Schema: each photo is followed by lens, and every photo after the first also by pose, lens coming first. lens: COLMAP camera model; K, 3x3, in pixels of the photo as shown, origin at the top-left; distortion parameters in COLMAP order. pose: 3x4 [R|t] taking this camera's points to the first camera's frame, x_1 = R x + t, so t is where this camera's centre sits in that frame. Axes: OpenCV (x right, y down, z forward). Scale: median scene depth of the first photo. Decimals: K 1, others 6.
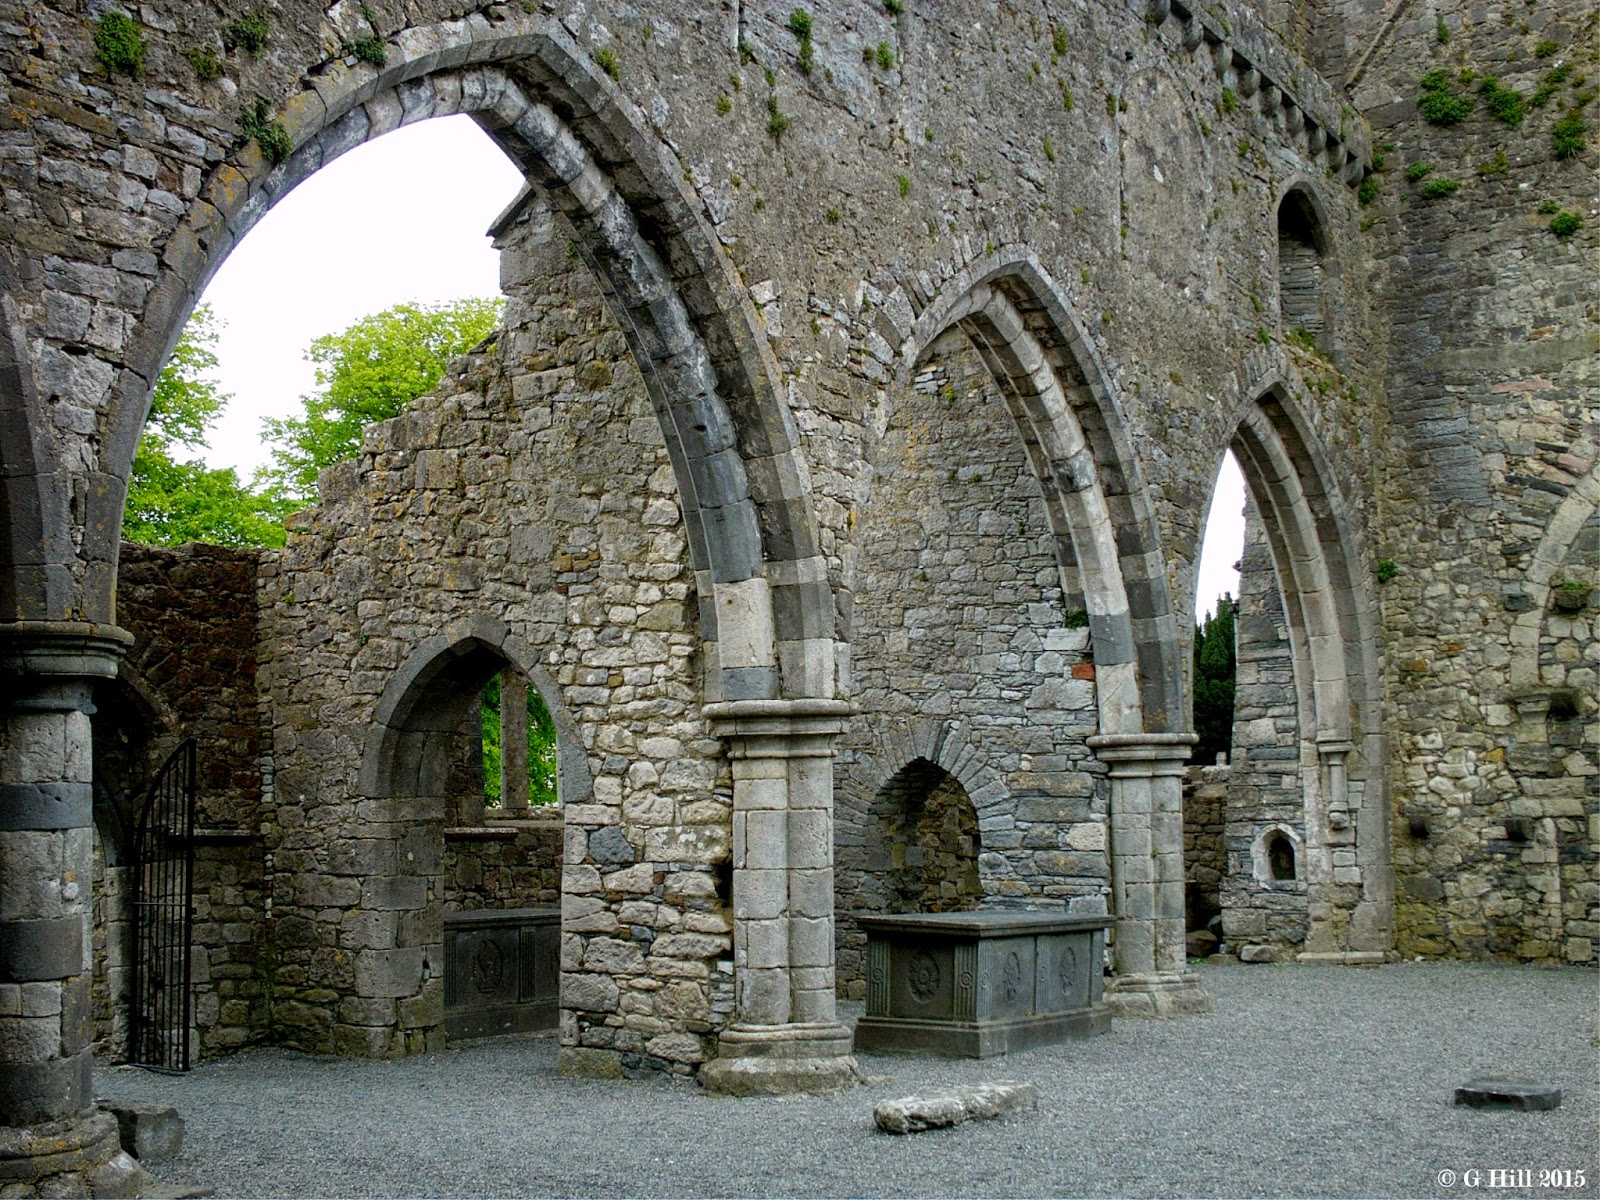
lens RADIAL K [[2120.0, 0, 801.5], [0, 2120.0, 622.5], [0, 0, 1]] dist [-0.114159, -0.583790]
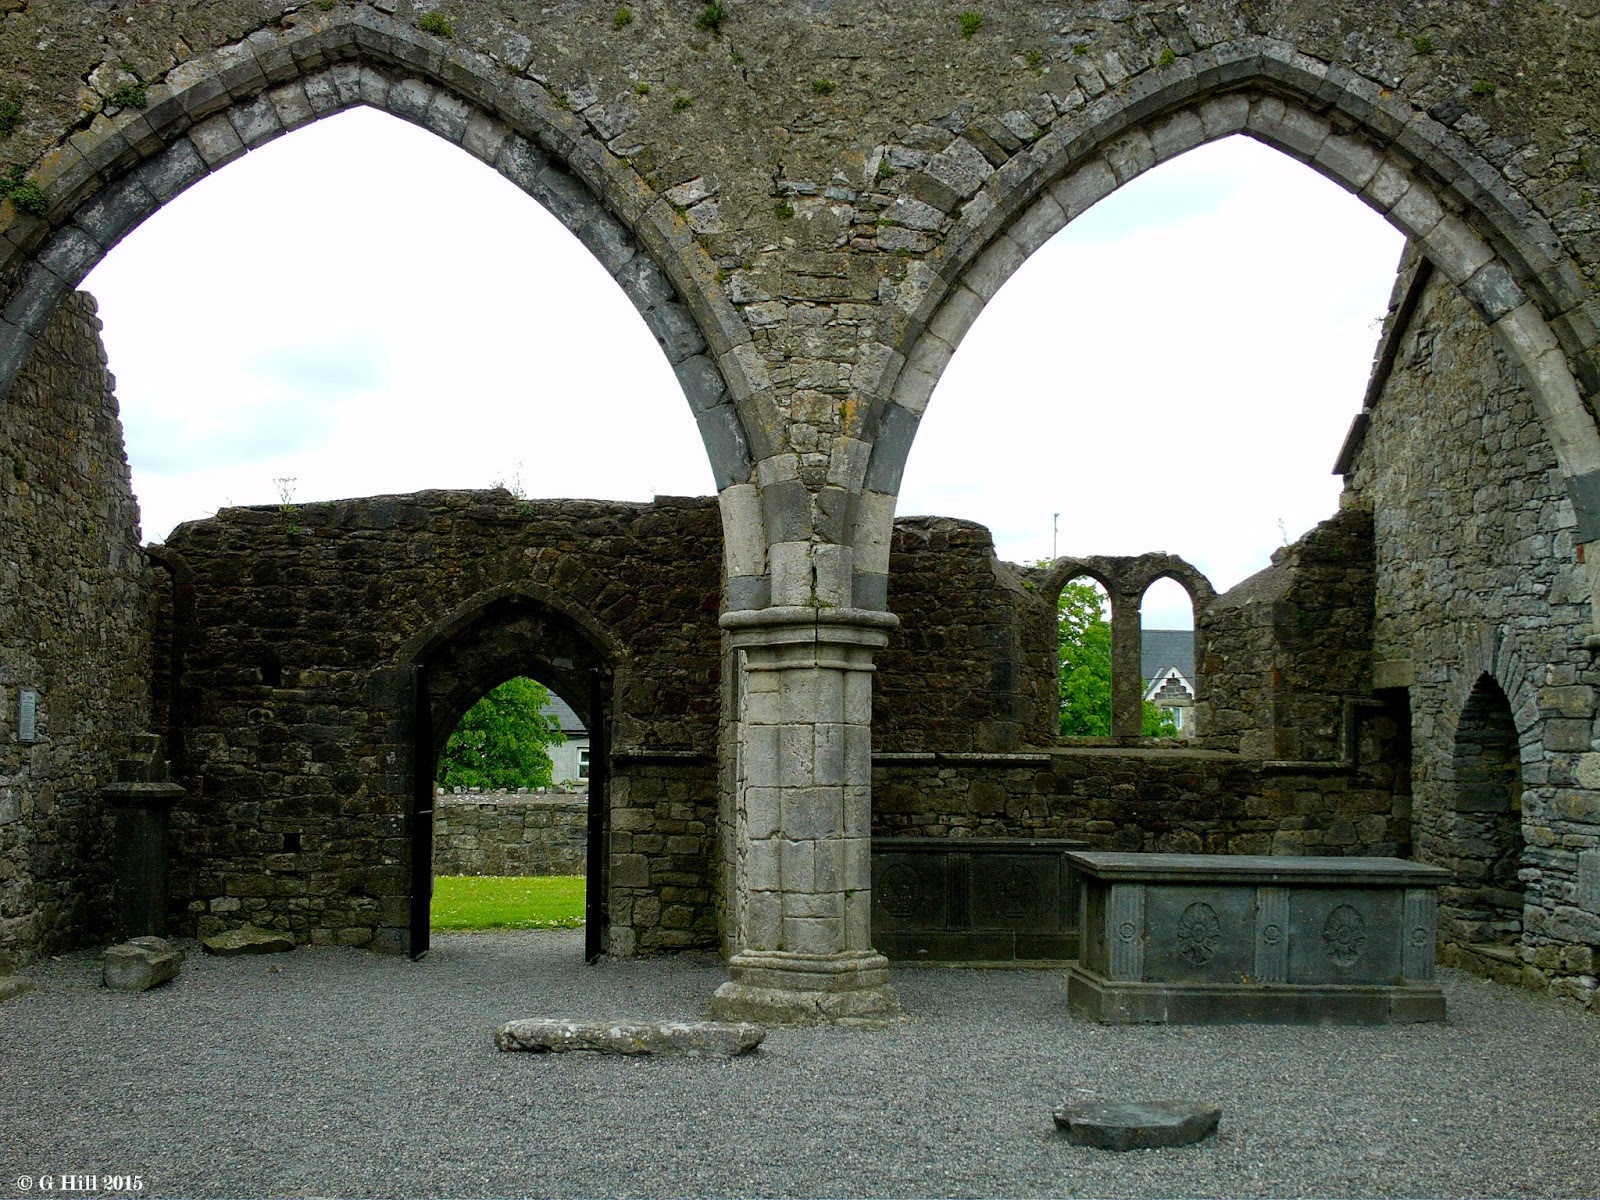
lens RADIAL K [[2083.2, 0, 800.0], [0, 2083.2, 600.0], [0, 0, 1]] dist [-0.198770, 0.332137]
pose [[0.589262, -0.051621, -0.806291, 0.738315], [0.058334, 0.998071, -0.021267, 0.052060], [0.805833, -0.034502, 0.591136, 0.452892]]
